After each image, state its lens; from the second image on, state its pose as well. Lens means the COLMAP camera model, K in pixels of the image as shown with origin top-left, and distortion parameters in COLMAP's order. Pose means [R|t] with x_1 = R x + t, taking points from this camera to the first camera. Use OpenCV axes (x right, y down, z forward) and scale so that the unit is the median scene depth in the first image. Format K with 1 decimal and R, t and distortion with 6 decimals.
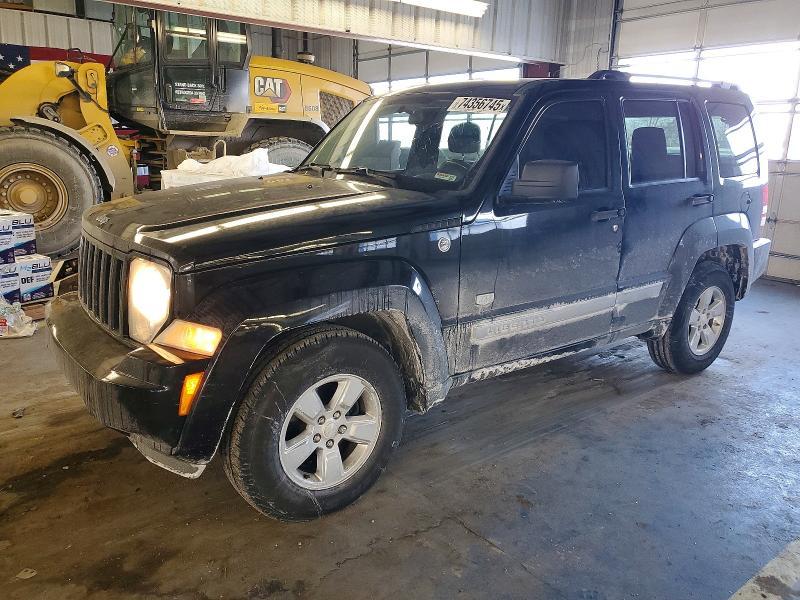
lens RADIAL K [[606.2, 0, 401.5], [0, 606.2, 295.4], [0, 0, 1]] dist [0.010056, -0.015048]
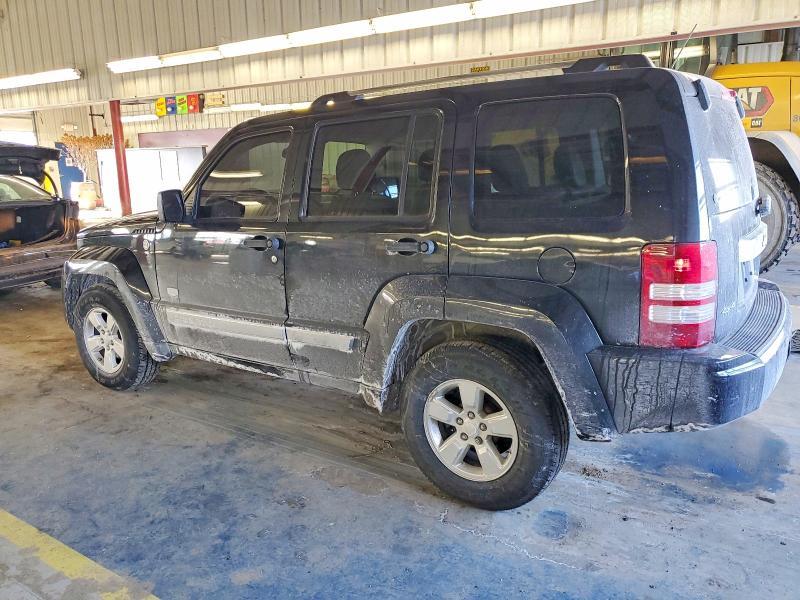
lens RADIAL K [[606.2, 0, 397.5], [0, 606.2, 297.3], [0, 0, 1]] dist [0.010056, -0.015048]
pose [[0.332144, 0.169648, -0.927847, 1.391341], [-0.197568, 0.974384, 0.107433, -0.202383], [0.922305, 0.147630, 0.357153, 0.869927]]
